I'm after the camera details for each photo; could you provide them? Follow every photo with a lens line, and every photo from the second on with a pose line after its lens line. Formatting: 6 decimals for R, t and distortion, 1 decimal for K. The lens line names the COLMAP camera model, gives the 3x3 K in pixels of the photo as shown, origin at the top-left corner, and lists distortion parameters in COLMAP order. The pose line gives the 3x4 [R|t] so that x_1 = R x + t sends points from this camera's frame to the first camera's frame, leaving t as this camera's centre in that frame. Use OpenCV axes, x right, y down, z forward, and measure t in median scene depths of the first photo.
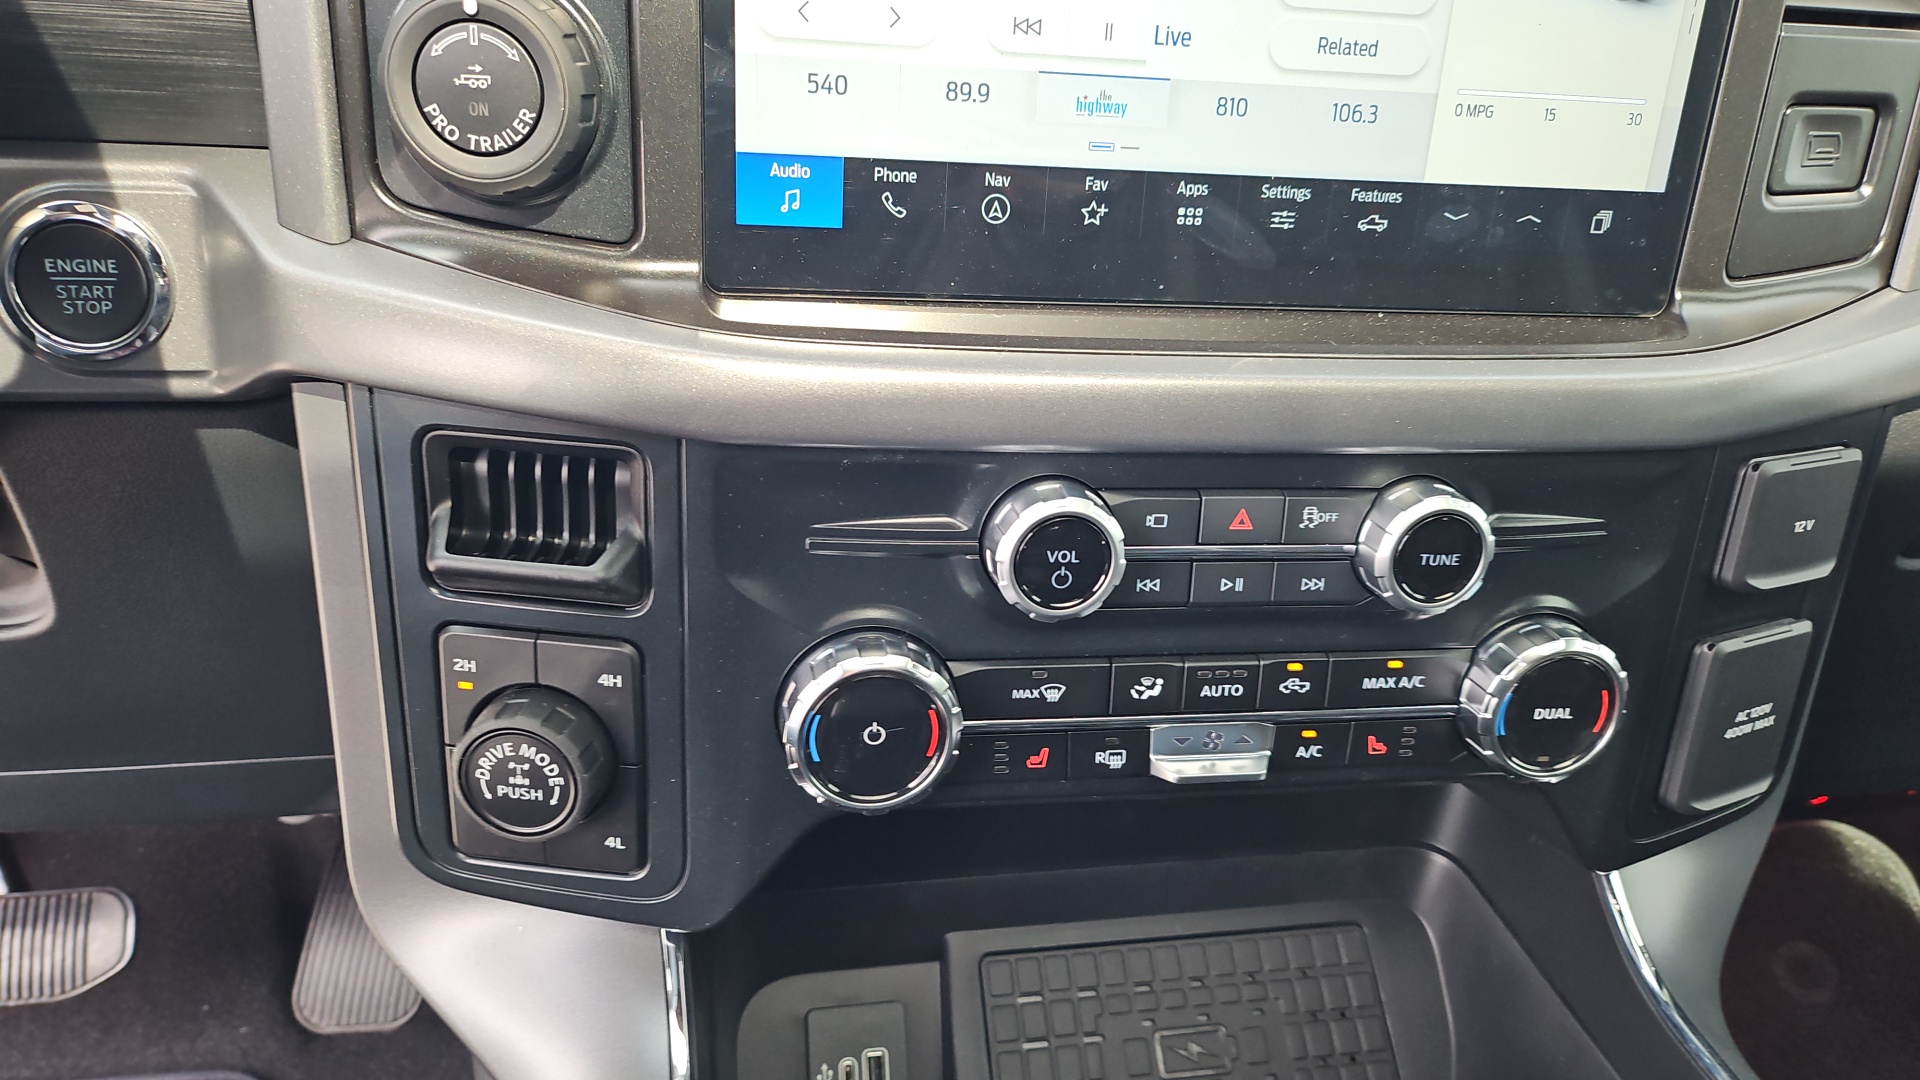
lens RADIAL K [[1392.6, 0, 1010.2], [0, 1392.6, 533.6], [0, 0, 1]] dist [0.052786, -0.079373]
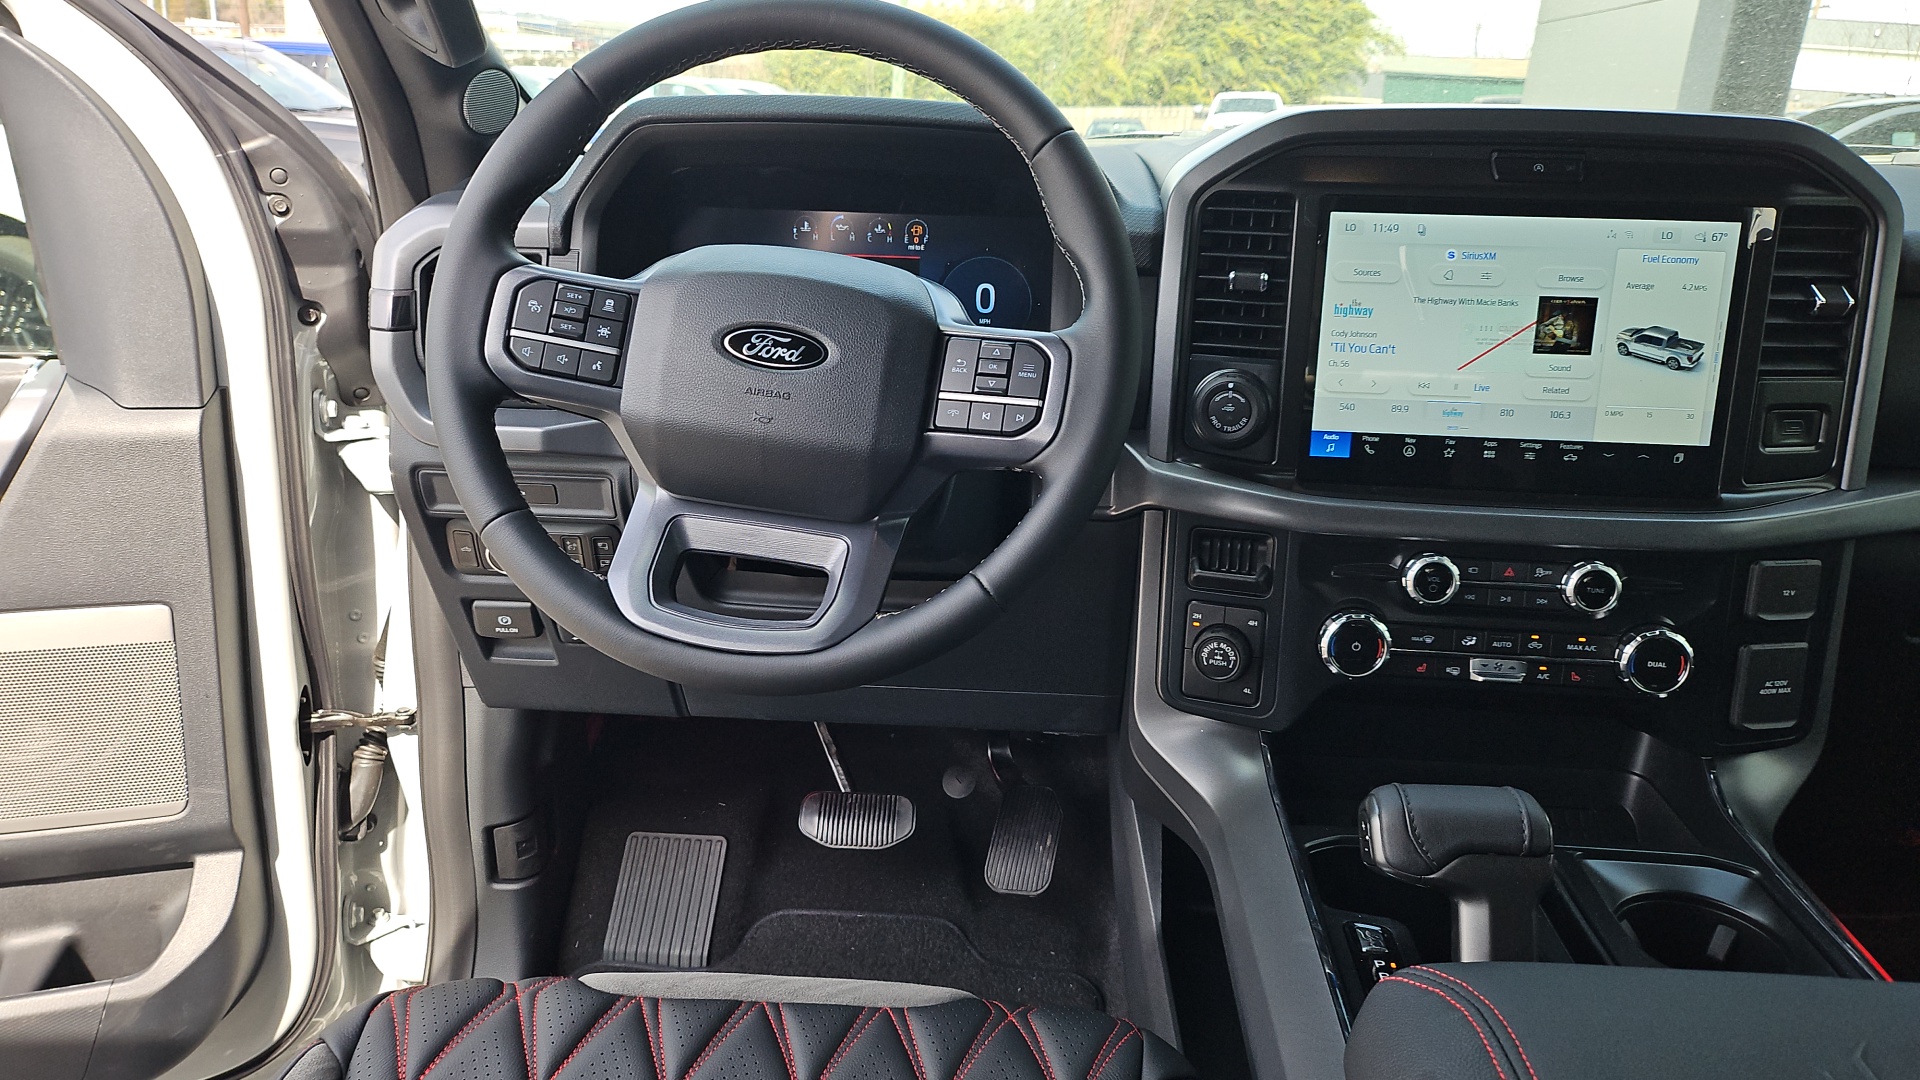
lens RADIAL K [[1316.8, 0, 999.6], [0, 1316.8, 535.9], [0, 0, 1]] dist [0.038043, -0.003119]
pose [[0.959524, 0.024610, -0.280549, -0.046540], [-0.069511, 0.986050, -0.151240, 0.341139], [0.272913, 0.164619, 0.947850, -1.481518]]
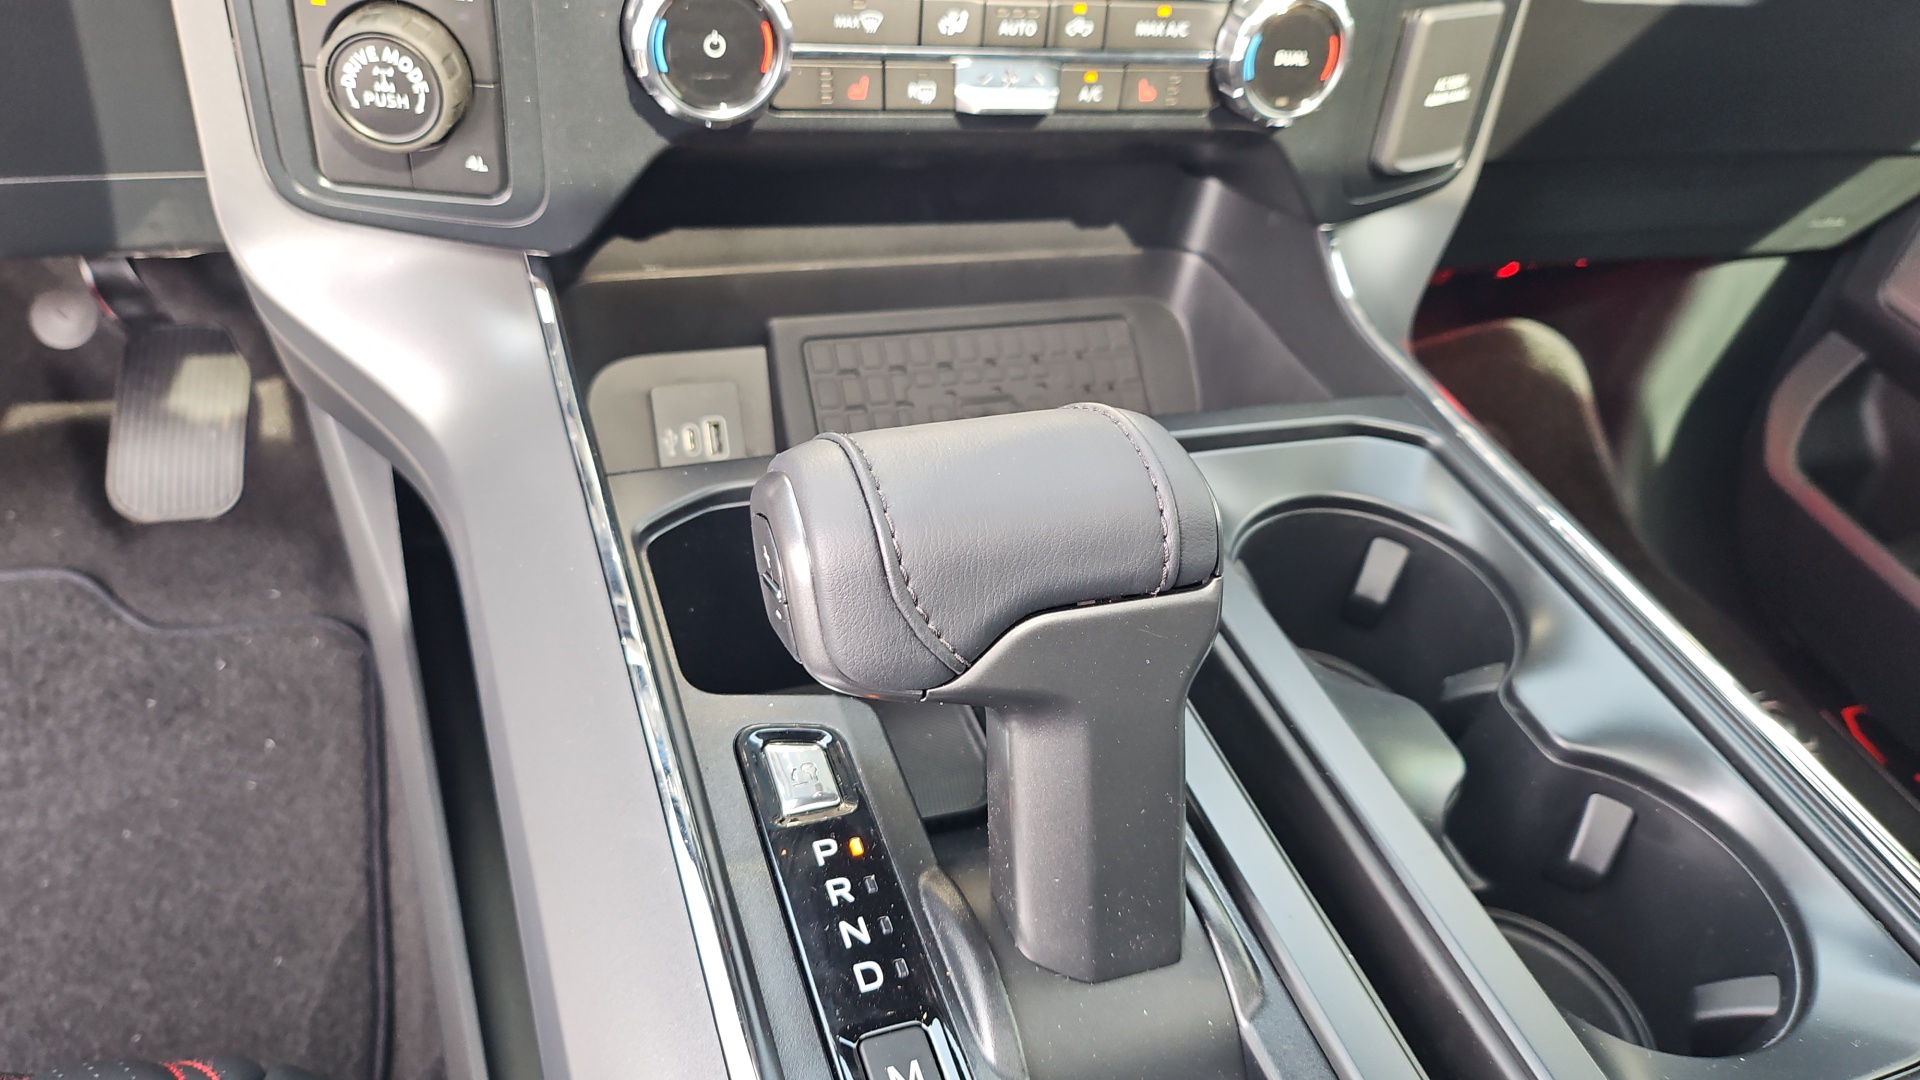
lens RADIAL K [[1392.6, 0, 1010.2], [0, 1392.6, 533.6], [0, 0, 1]] dist [0.052786, -0.079373]
pose [[0.986032, -0.045685, 0.160170, -0.058276], [0.004244, 0.968228, 0.250035, 0.230131], [-0.166504, -0.245862, 0.954897, -0.200904]]
